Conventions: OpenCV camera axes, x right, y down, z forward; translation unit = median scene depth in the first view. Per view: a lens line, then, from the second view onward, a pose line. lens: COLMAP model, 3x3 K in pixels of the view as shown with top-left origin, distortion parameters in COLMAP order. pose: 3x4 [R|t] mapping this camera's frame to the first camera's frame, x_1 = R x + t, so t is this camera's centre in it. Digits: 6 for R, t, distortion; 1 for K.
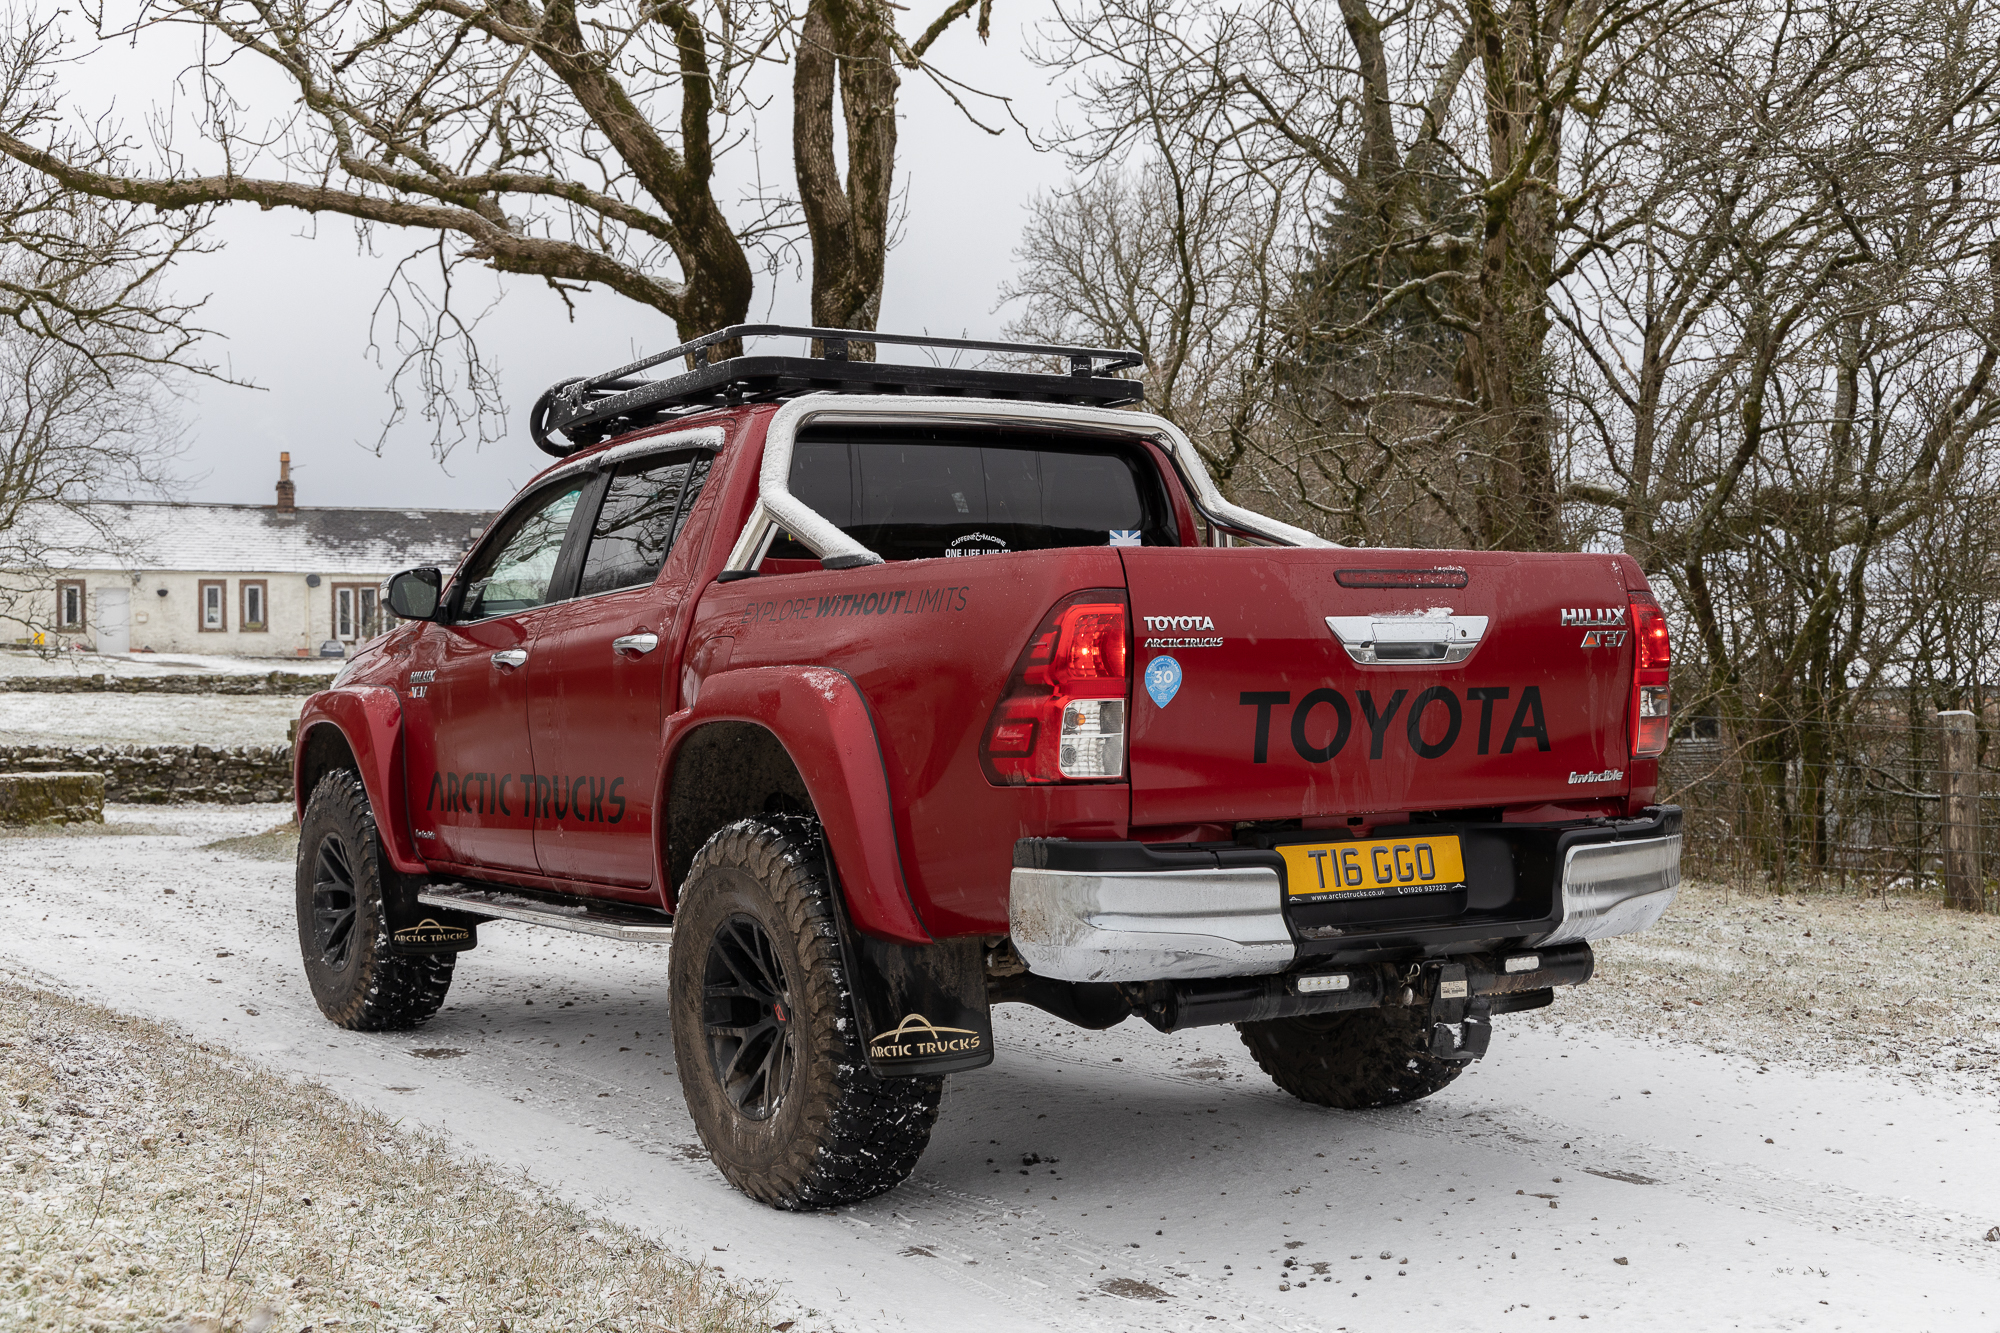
lens RADIAL K [[2443.3, 0, 1000.0], [0, 2443.3, 666.5], [0, 0, 1]] dist [-0.022892, -0.014097]
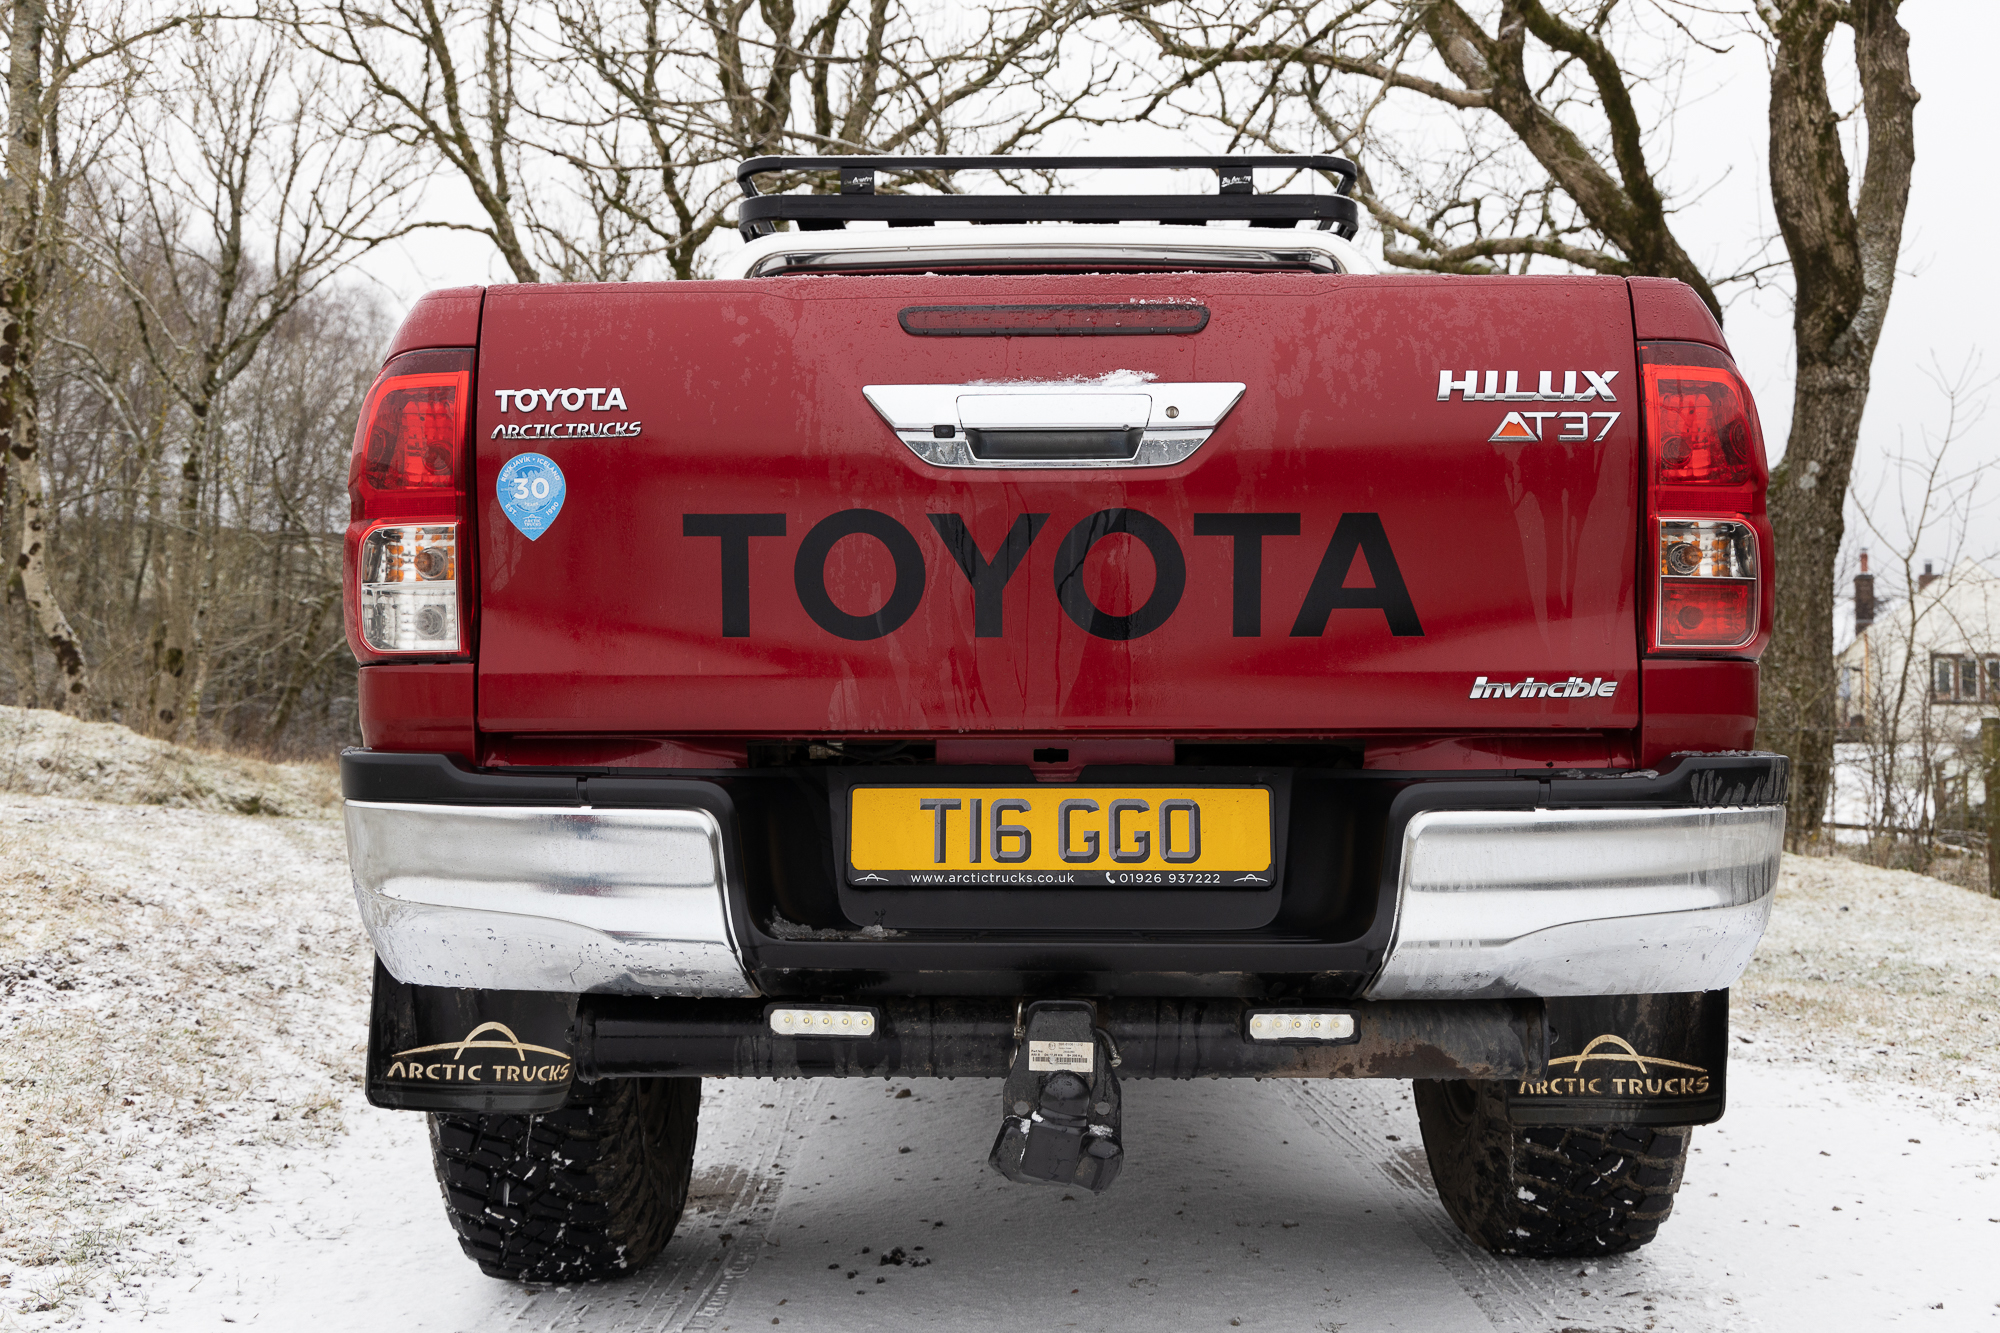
lens RADIAL K [[2043.1, 0, 1000.0], [0, 2043.1, 666.5], [0, 0, 1]] dist [0.016891, -0.026820]
pose [[0.833274, -0.010531, -0.552760, 0.408287], [-0.010779, 0.999319, -0.035289, 0.059905], [0.552756, 0.035364, 0.832593, 0.589675]]
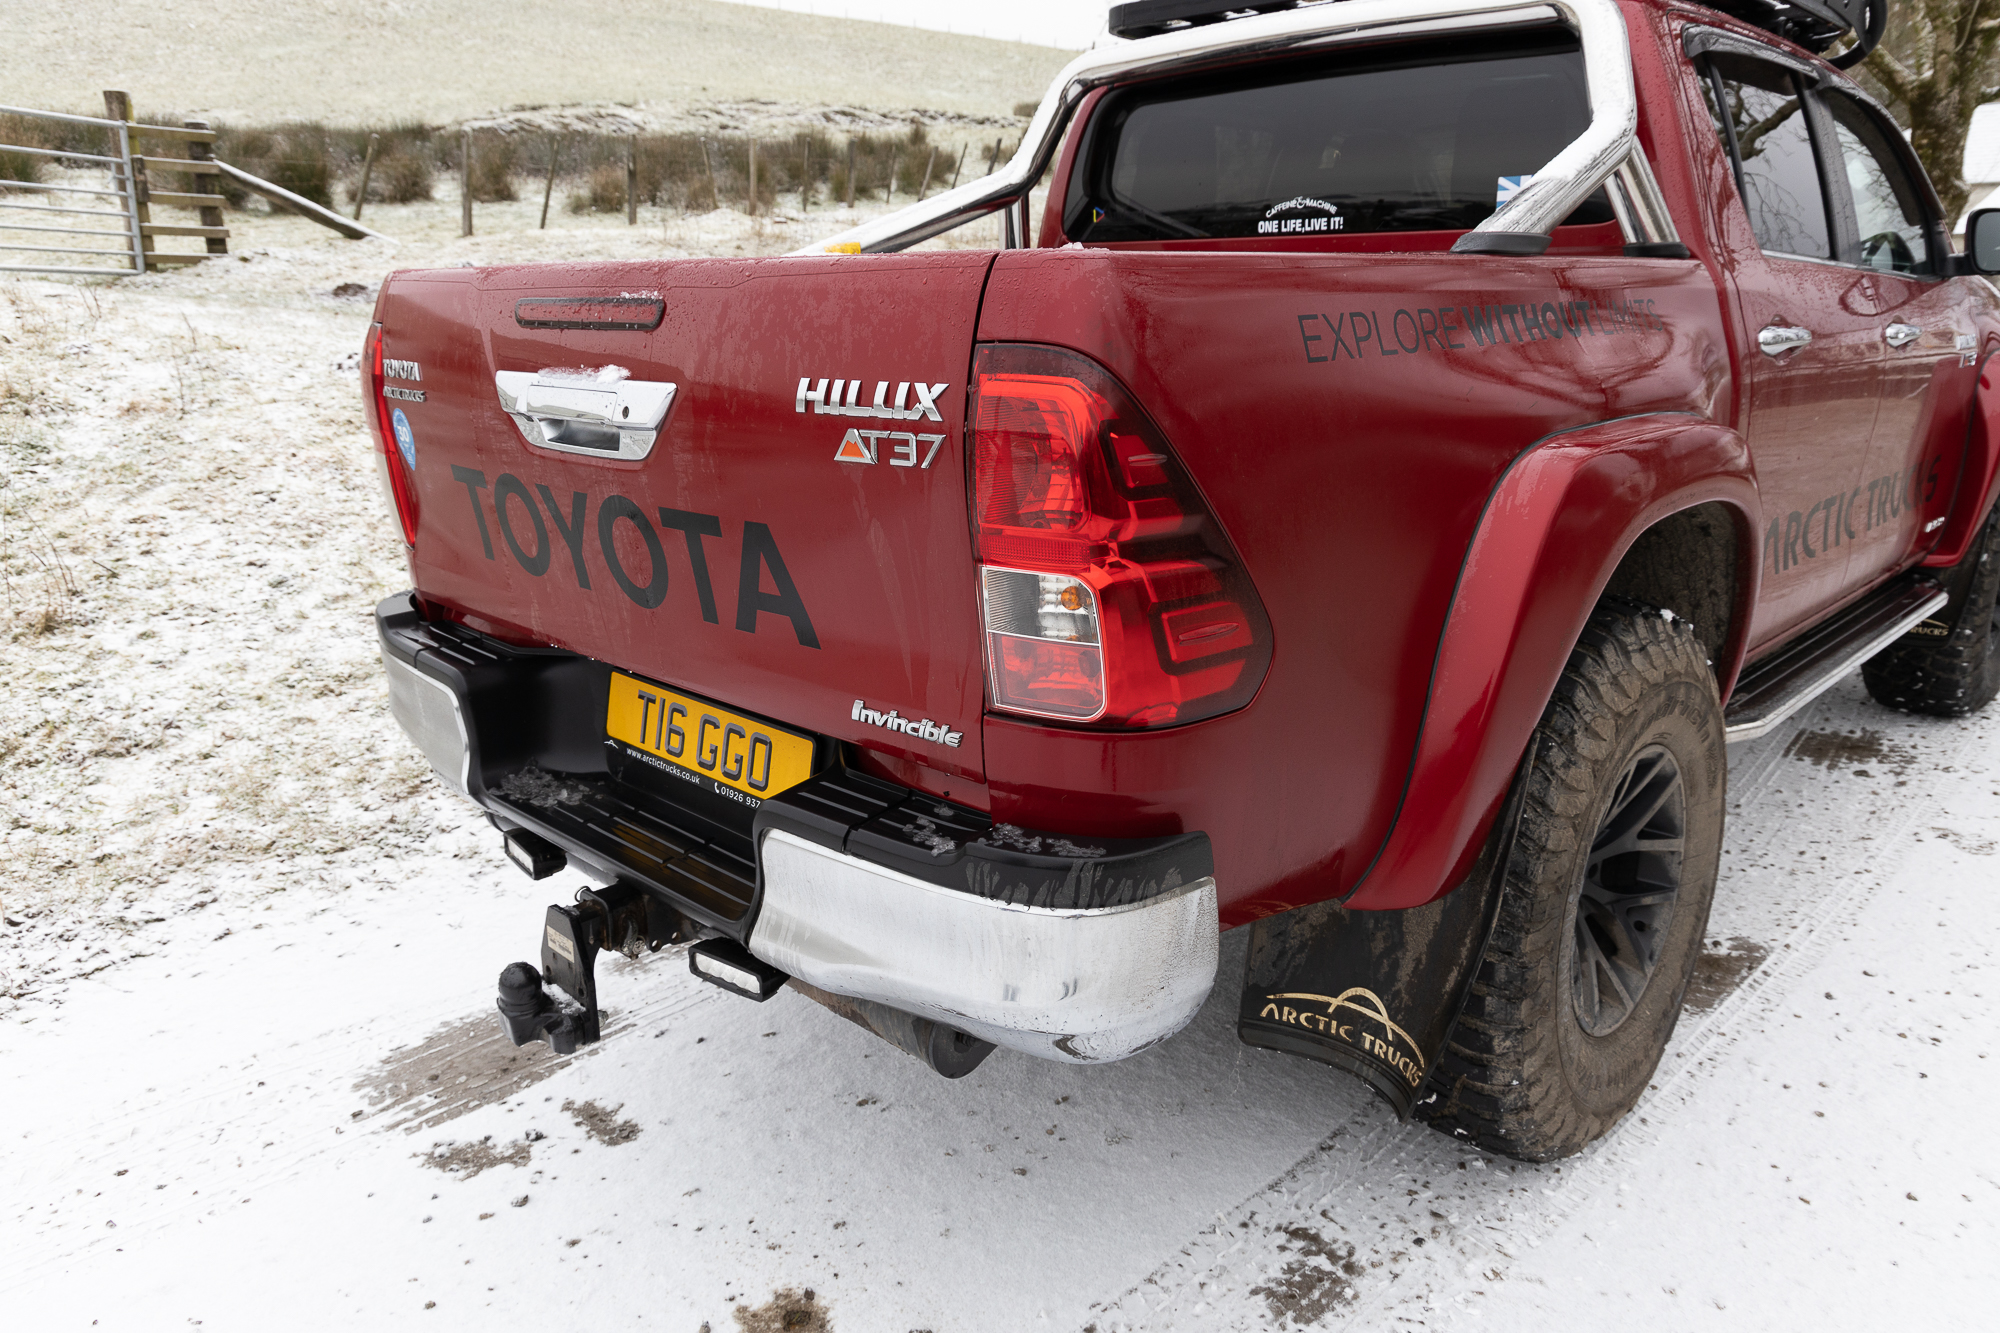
lens RADIAL K [[1377.4, 0, 1000.0], [0, 1377.4, 666.5], [0, 0, 1]] dist [0.006045, -0.000248]
pose [[0.228175, 0.276571, -0.933512, 0.529495], [0.012422, 0.957900, 0.286832, -0.048422], [0.973541, -0.077044, 0.215133, 1.001295]]
